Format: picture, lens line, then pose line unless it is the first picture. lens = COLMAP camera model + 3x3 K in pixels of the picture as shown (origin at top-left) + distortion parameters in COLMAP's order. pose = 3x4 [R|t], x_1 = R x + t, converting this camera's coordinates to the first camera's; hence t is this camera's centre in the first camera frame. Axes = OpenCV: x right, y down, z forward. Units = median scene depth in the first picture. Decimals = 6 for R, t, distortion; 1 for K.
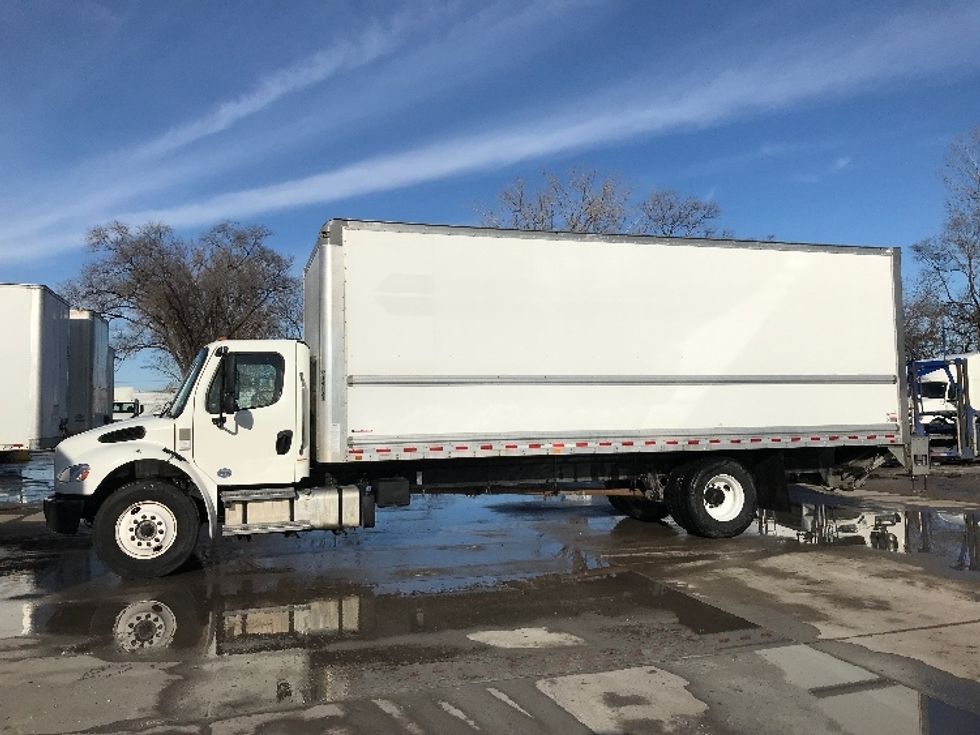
lens RADIAL K [[811.6, 0, 486.4], [0, 811.6, 366.9], [0, 0, 1]] dist [0.005576, -0.004907]
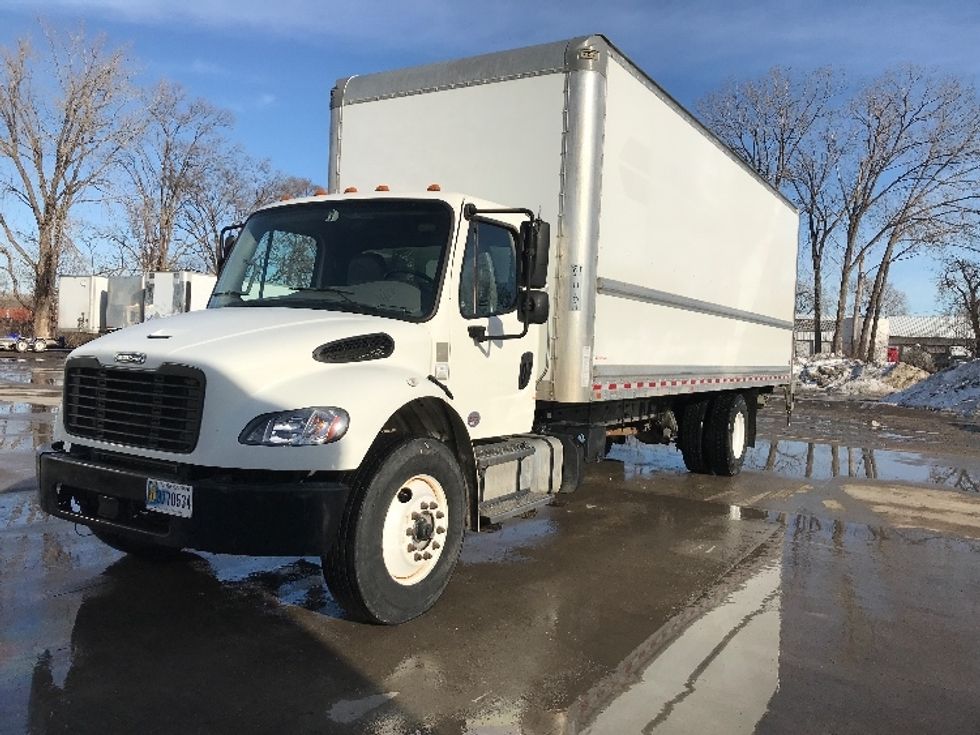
lens RADIAL K [[811.6, 0, 510.8], [0, 811.6, 368.9], [0, 0, 1]] dist [0.005576, -0.004907]
pose [[0.743443, 0.029847, 0.668133, -0.716064], [-0.090247, 0.994344, 0.055999, 0.059366], [-0.662682, -0.101930, 0.741932, 0.563207]]
